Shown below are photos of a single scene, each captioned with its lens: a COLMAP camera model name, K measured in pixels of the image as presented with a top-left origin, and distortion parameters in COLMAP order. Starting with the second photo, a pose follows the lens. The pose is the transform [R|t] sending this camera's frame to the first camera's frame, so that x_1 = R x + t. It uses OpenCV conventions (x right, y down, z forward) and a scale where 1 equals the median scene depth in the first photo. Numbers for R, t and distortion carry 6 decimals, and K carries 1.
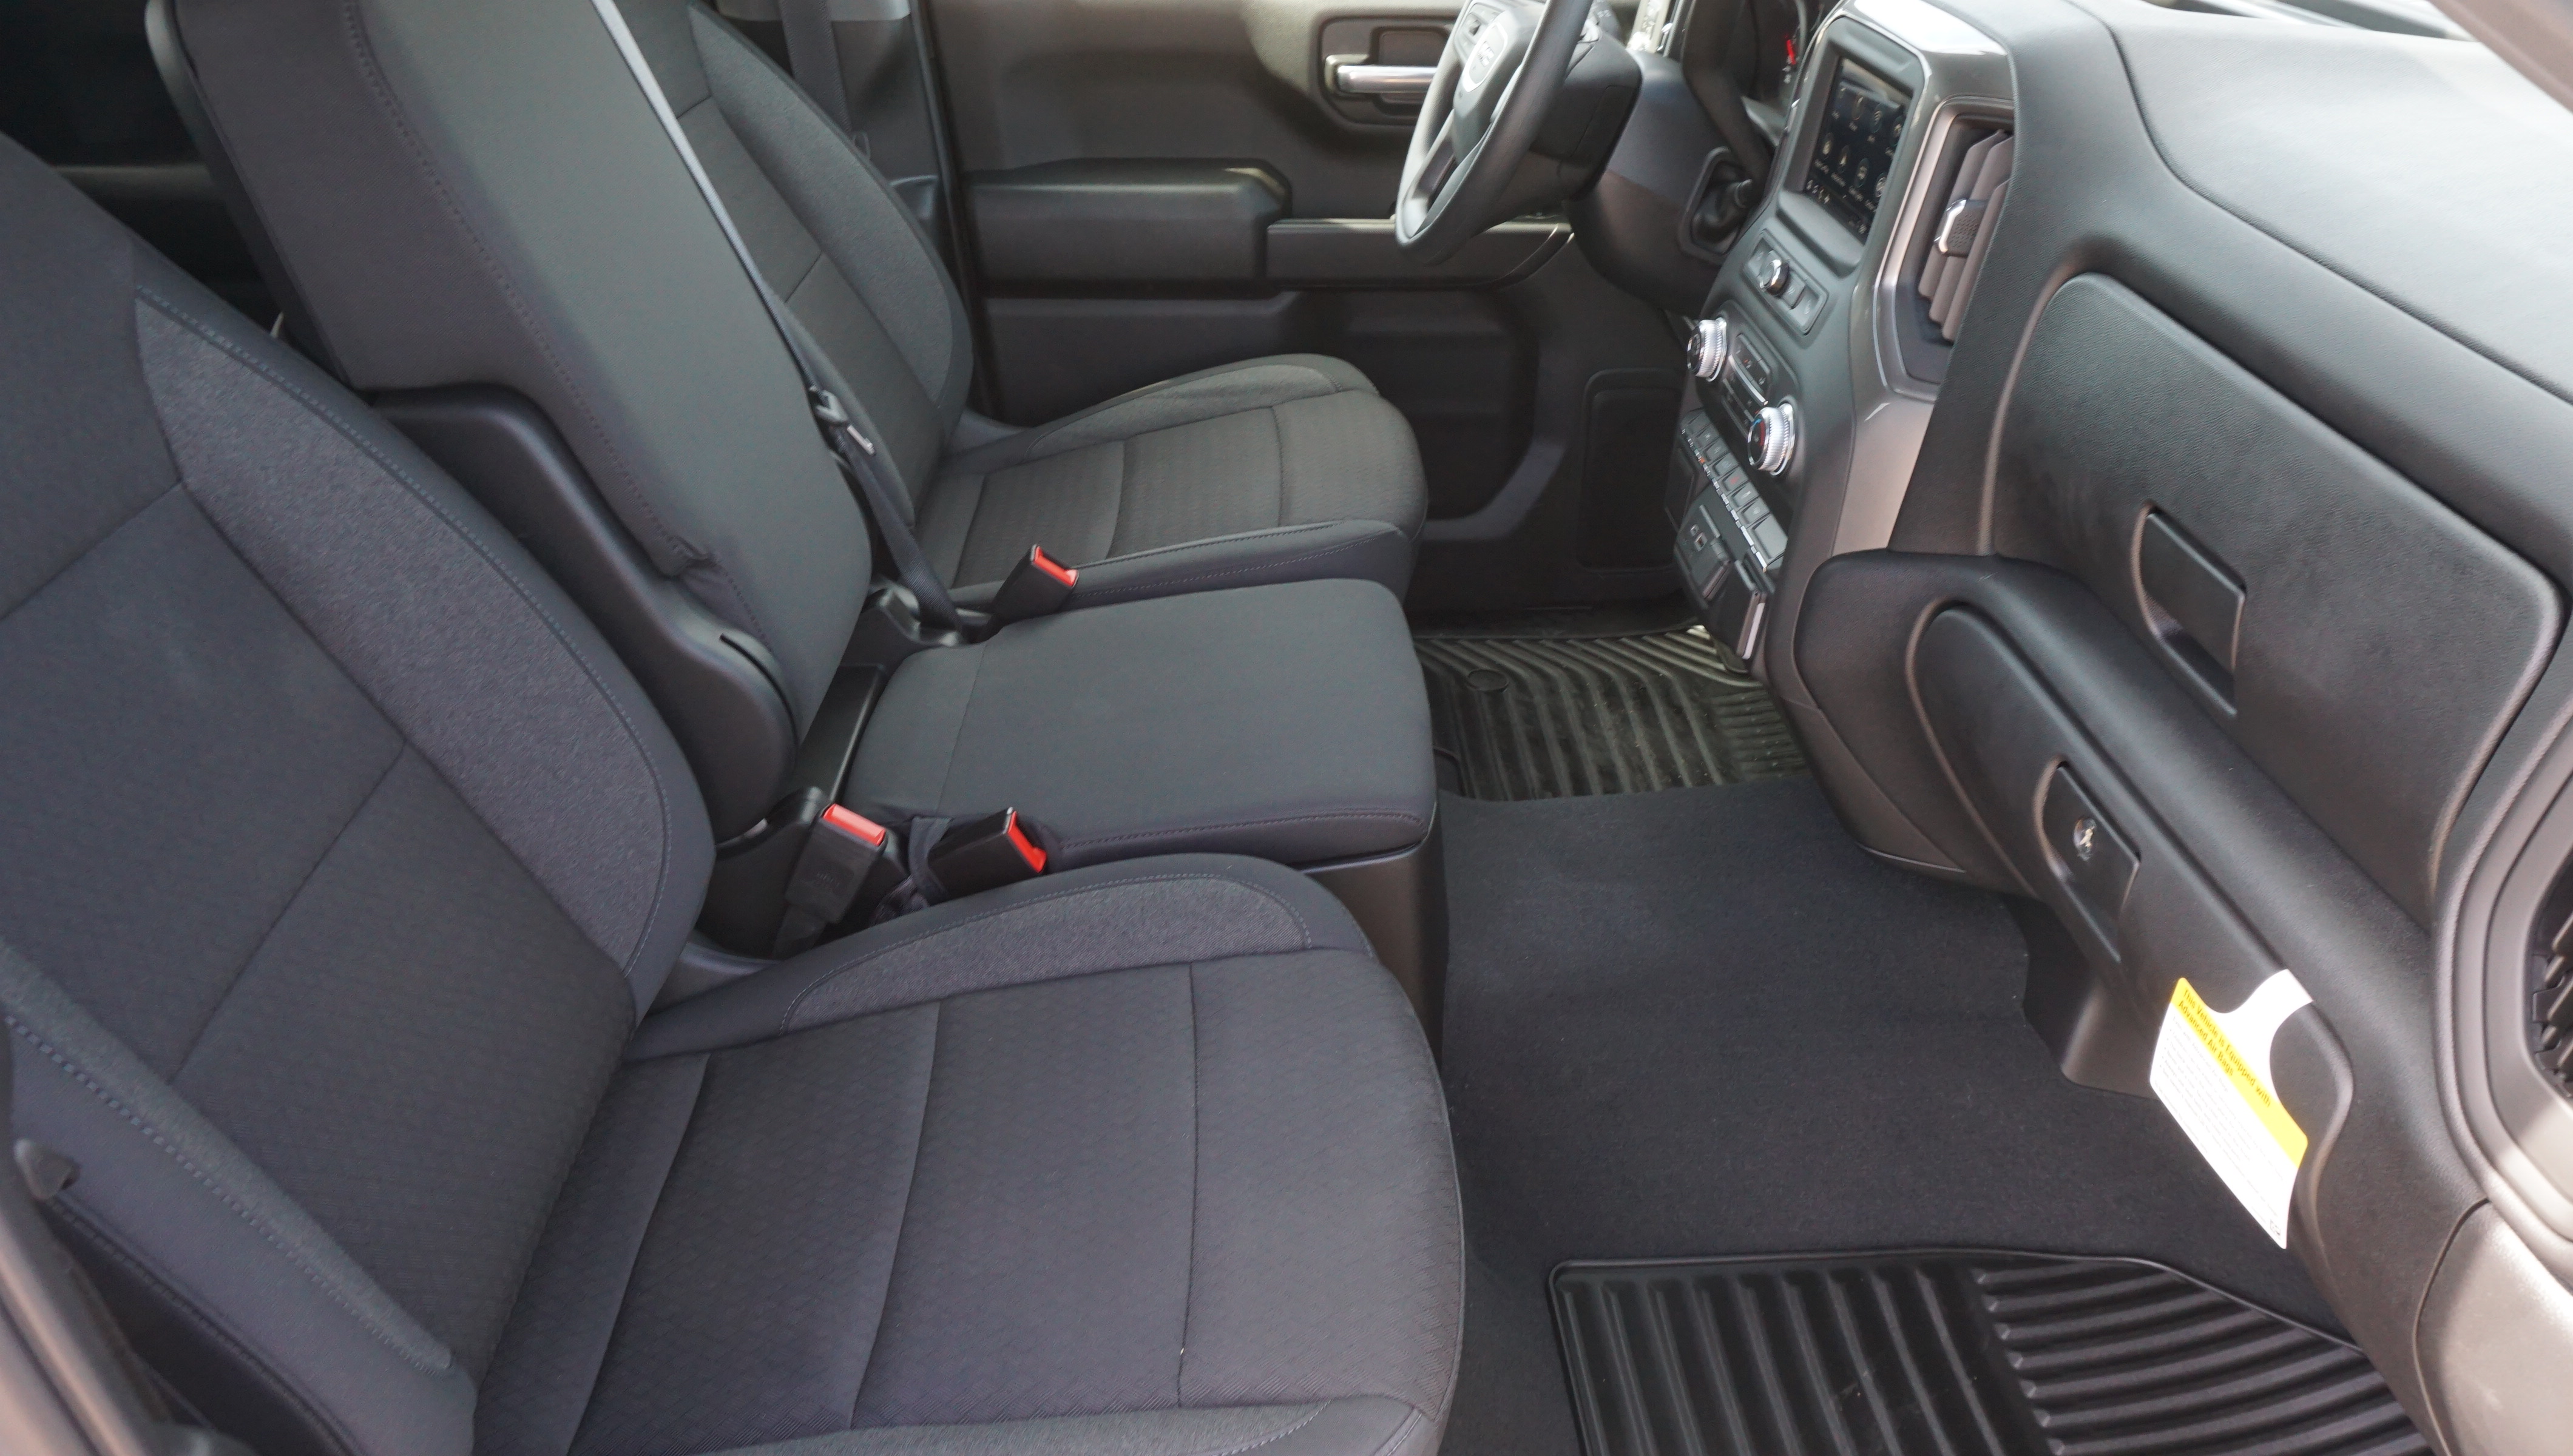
lens RADIAL K [[1692.4, 0, 1286.5], [0, 1692.4, 728.0], [0, 0, 1]] dist [-0.064484, 0.028476]
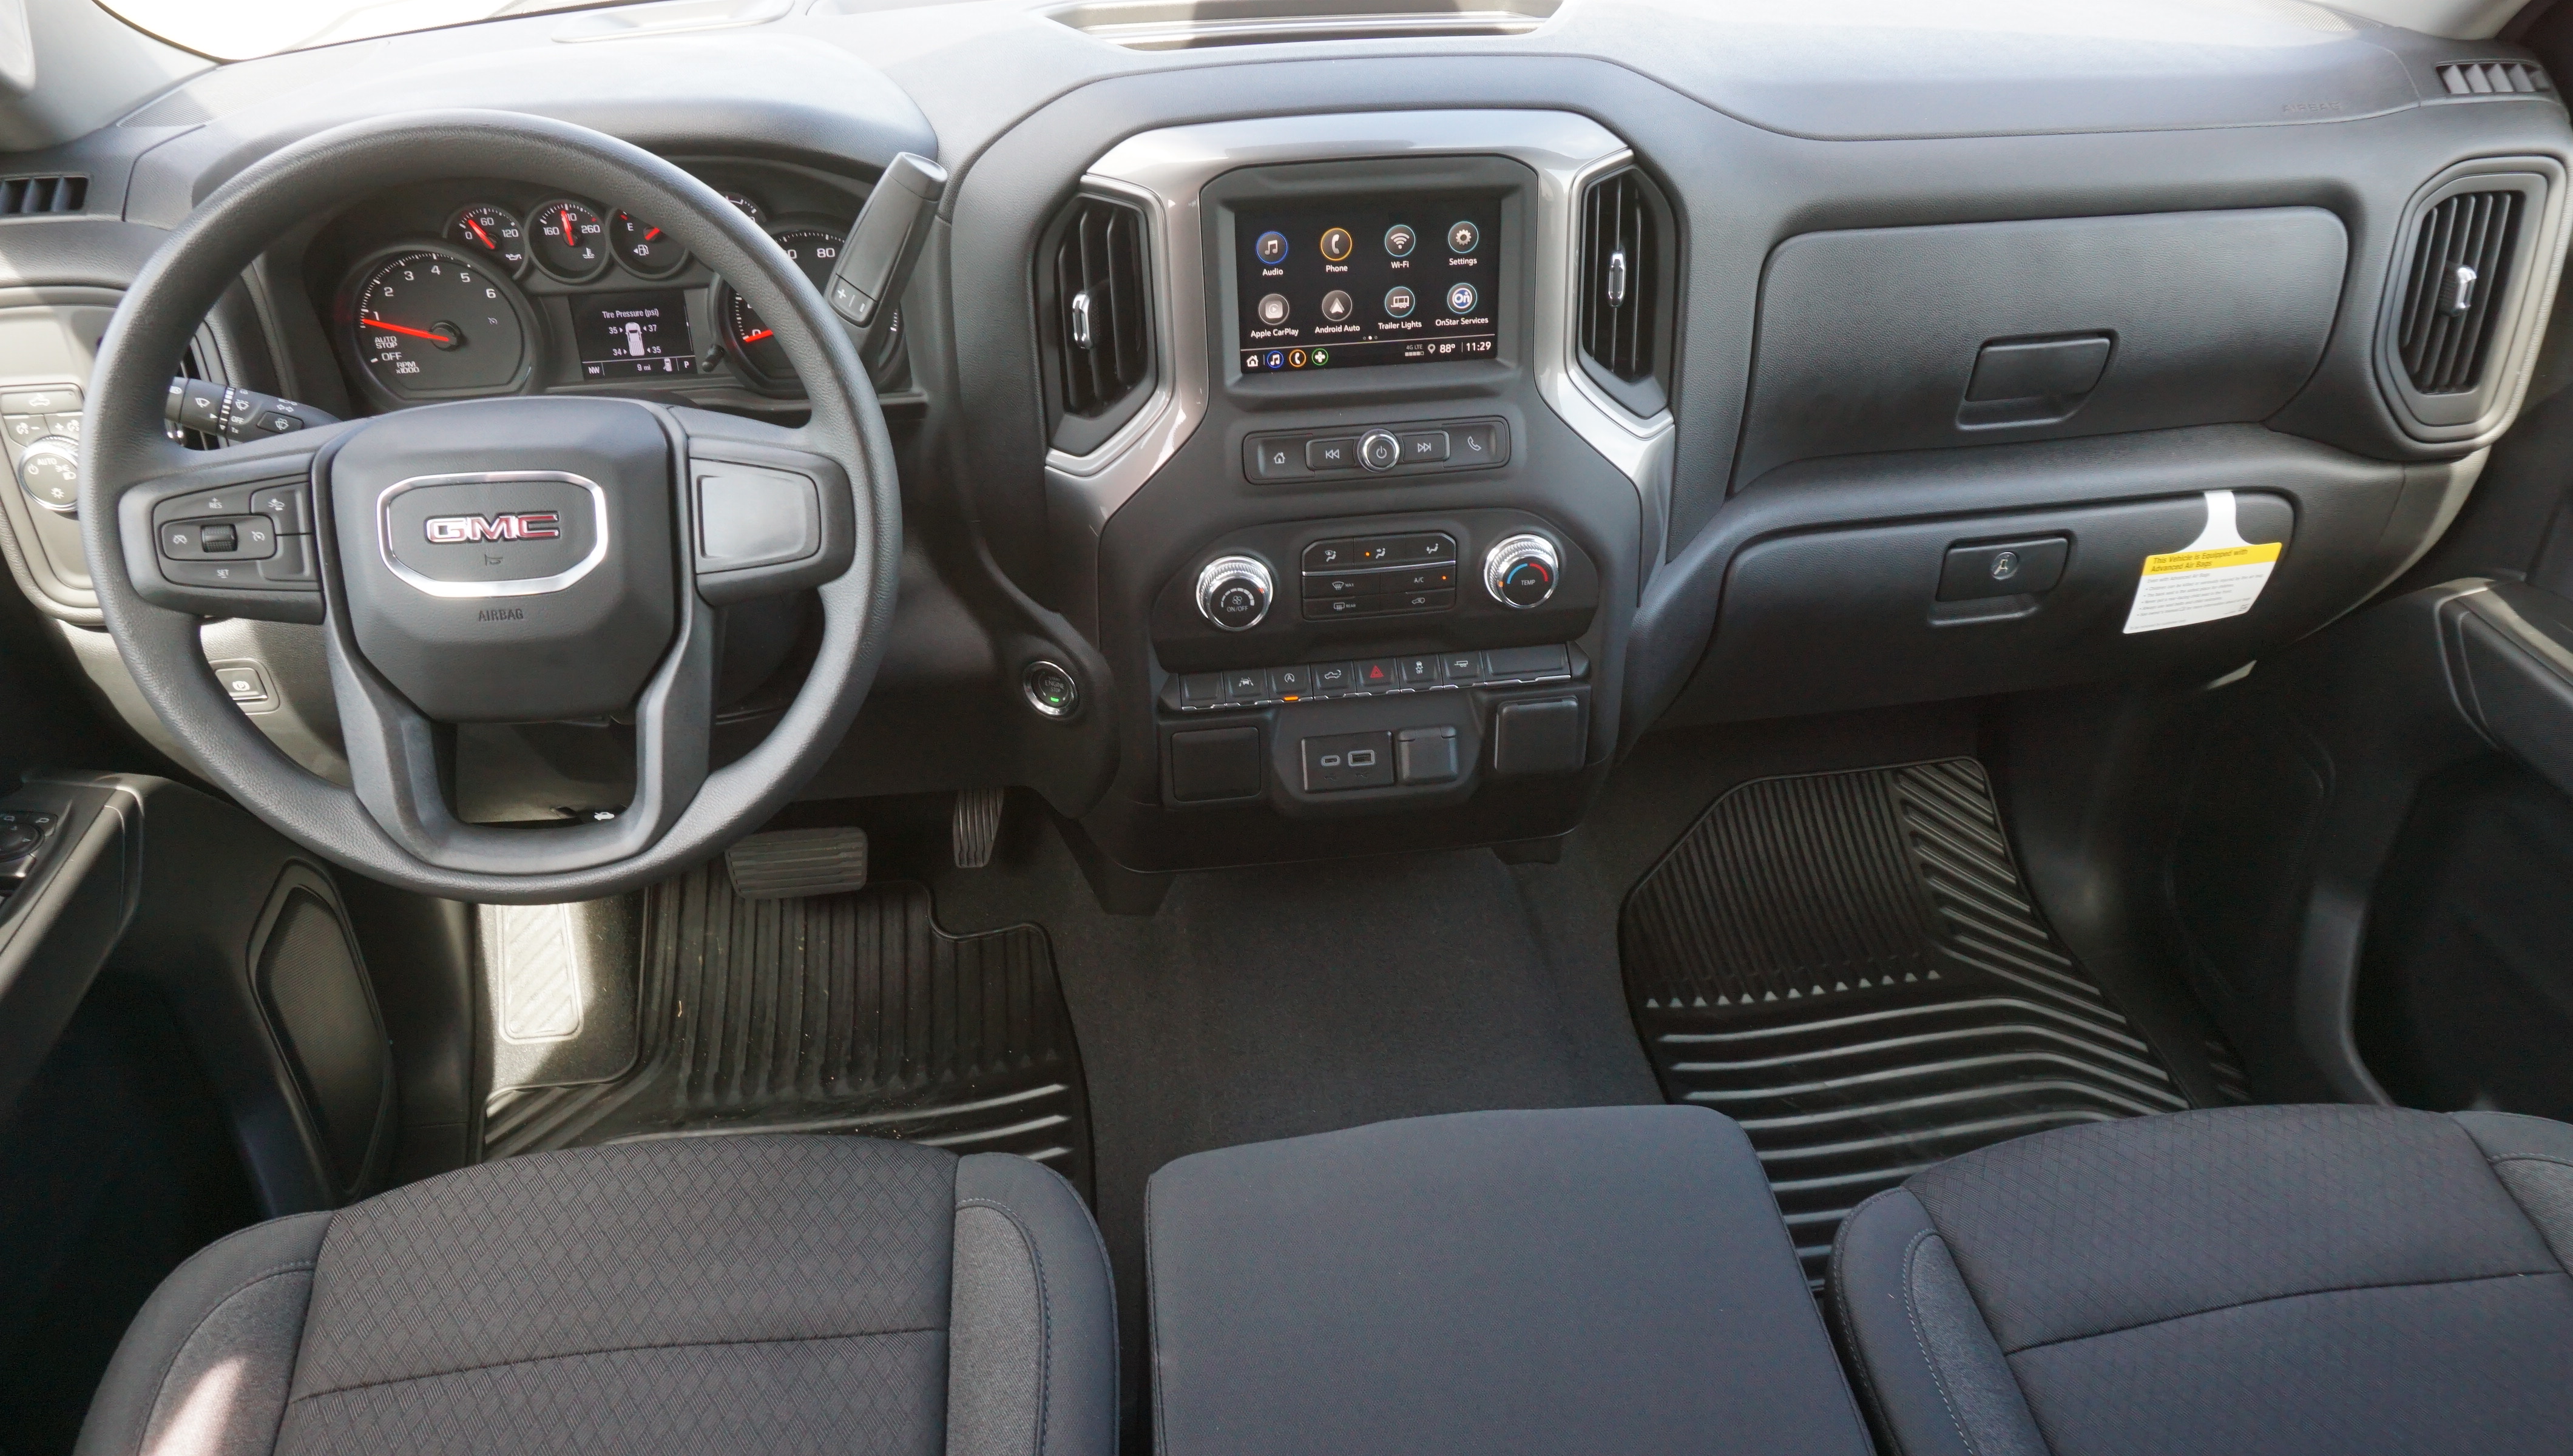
lens RADIAL K [[1734.6, 0, 1286.5], [0, 1734.6, 728.0], [0, 0, 1]] dist [-0.054948, 0.073782]
pose [[-0.093609, -0.576052, 0.812035, -0.406234], [0.538763, 0.656570, 0.527874, -0.533617], [-0.837241, 0.486908, 0.248894, 0.704939]]
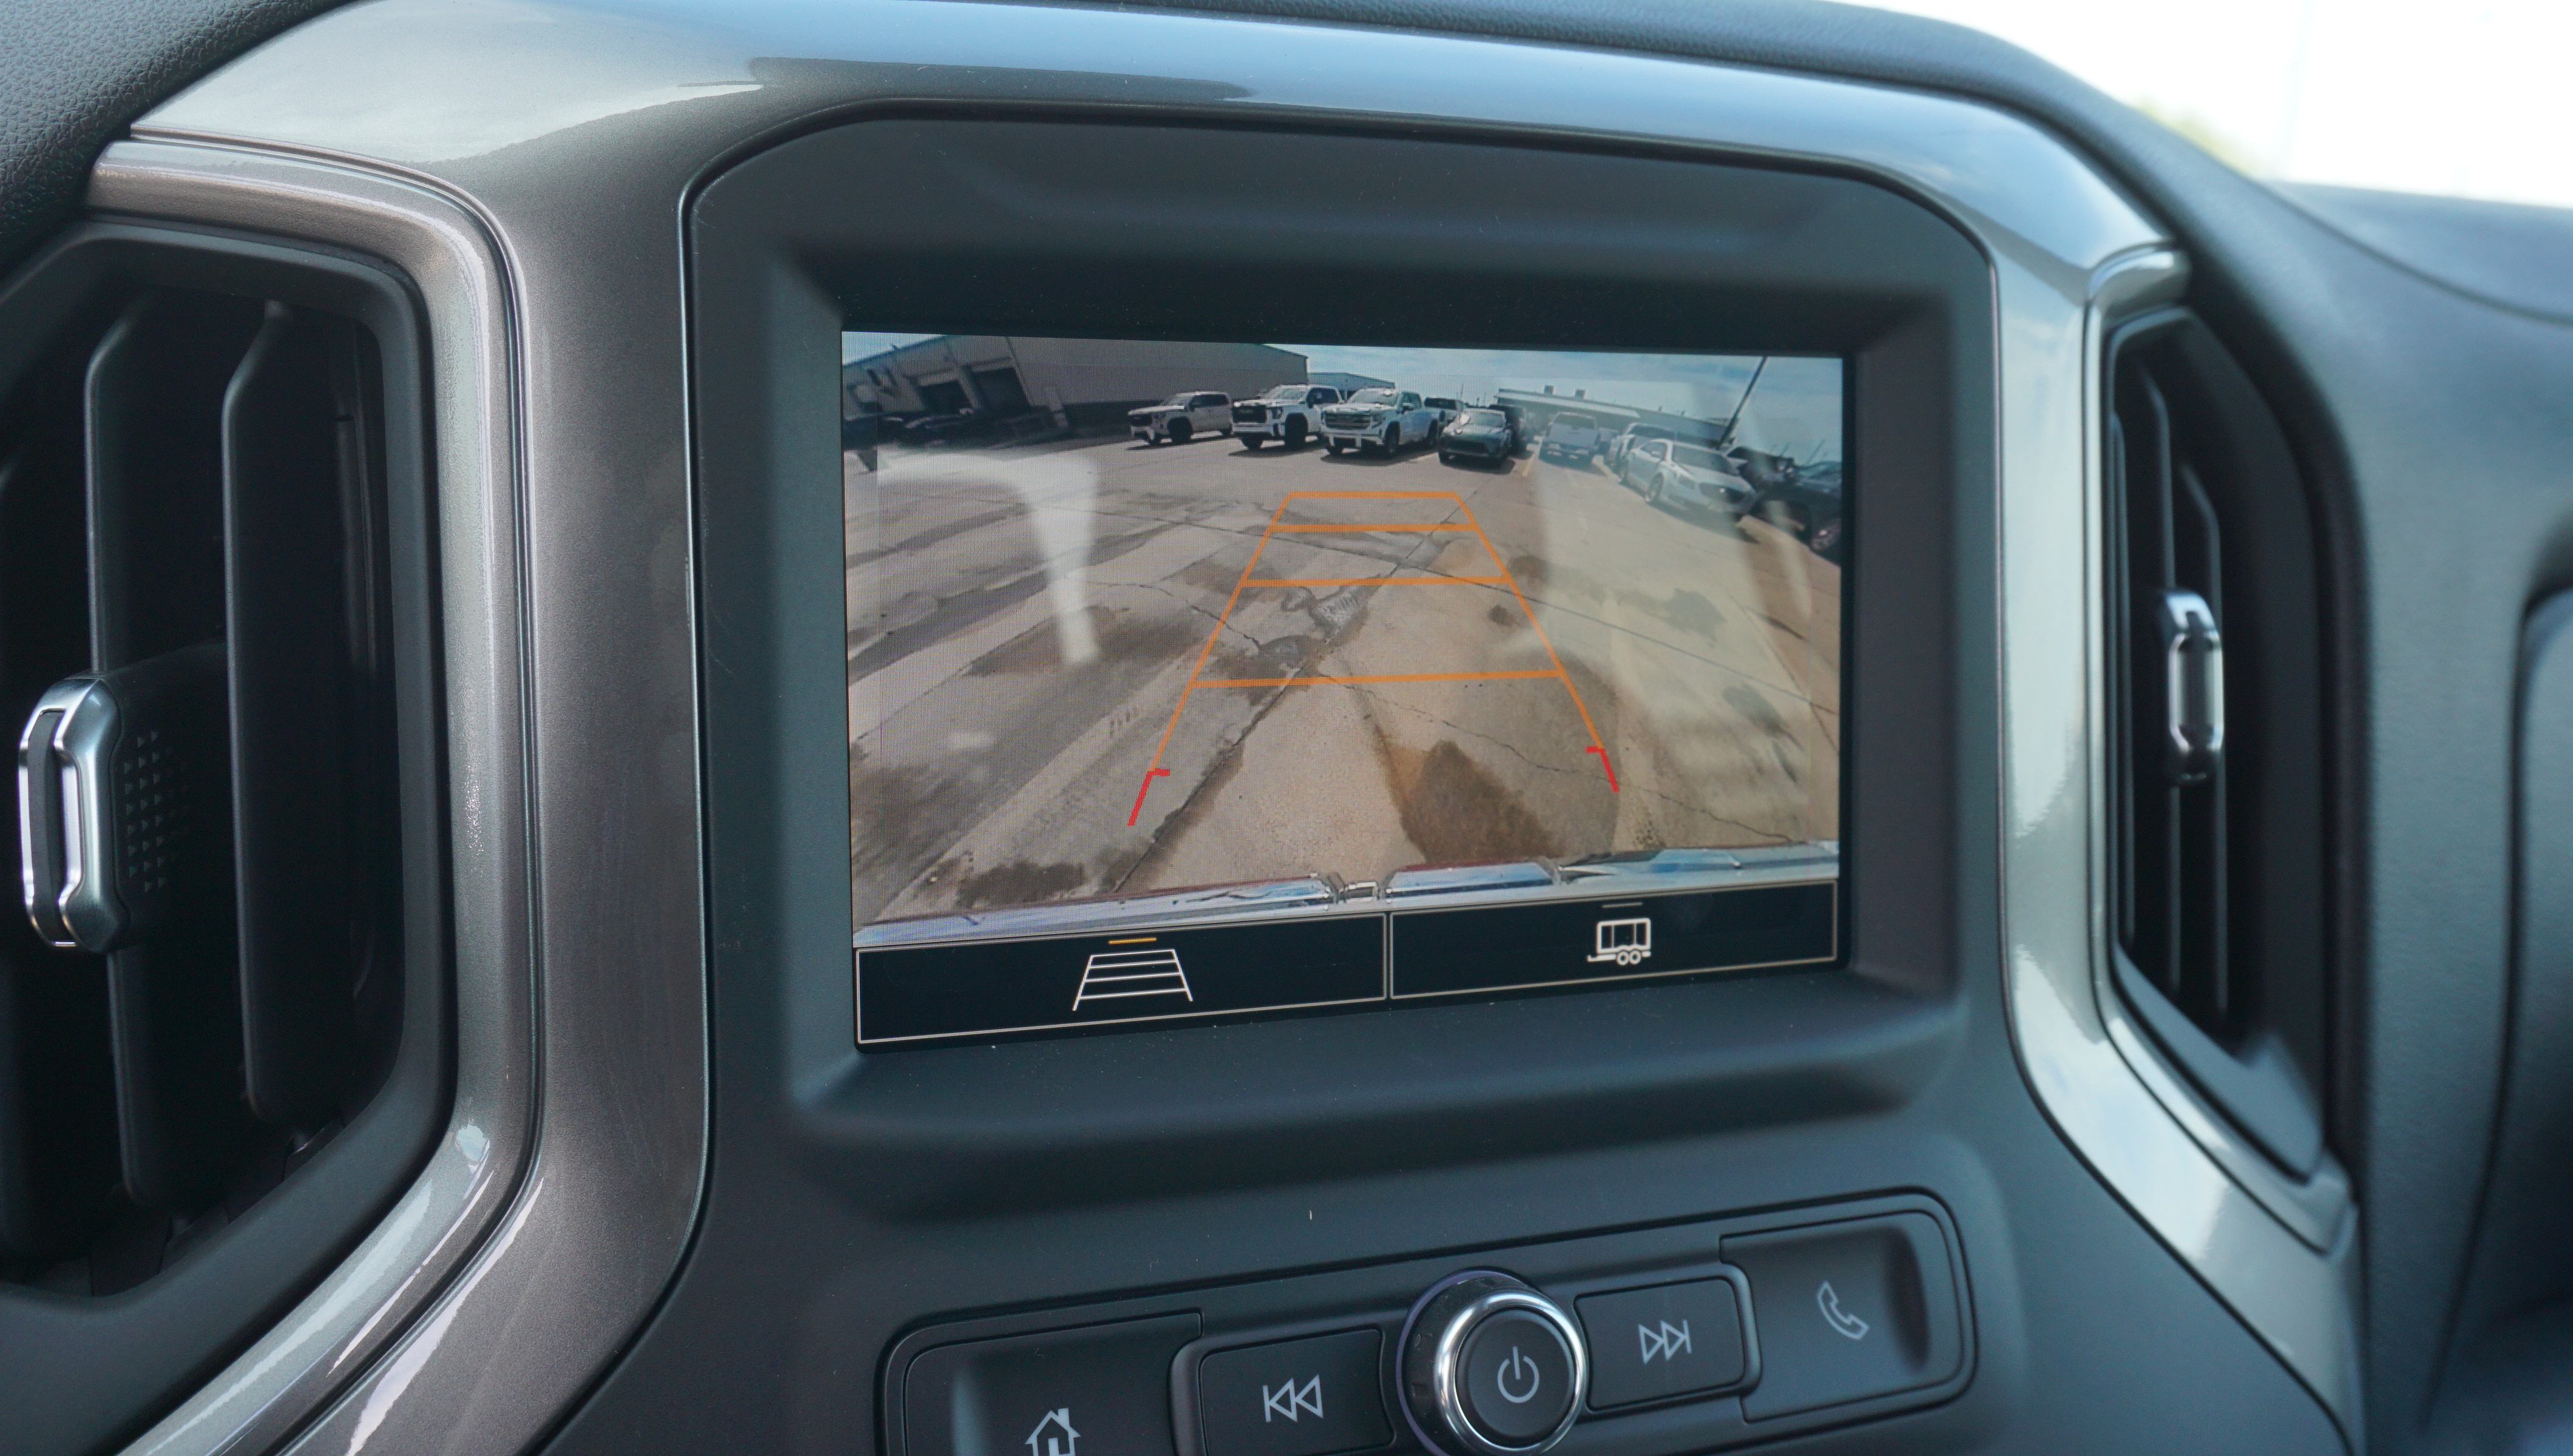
lens RADIAL K [[2546.1, 0, 1286.5], [0, 2546.1, 728.0], [0, 0, 1]] dist [-0.014866, -0.012315]
pose [[-0.351521, -0.197722, 0.915062, 0.036266], [0.461341, 0.813934, 0.353095, -0.351837], [-0.814615, 0.546276, -0.194898, 0.822512]]
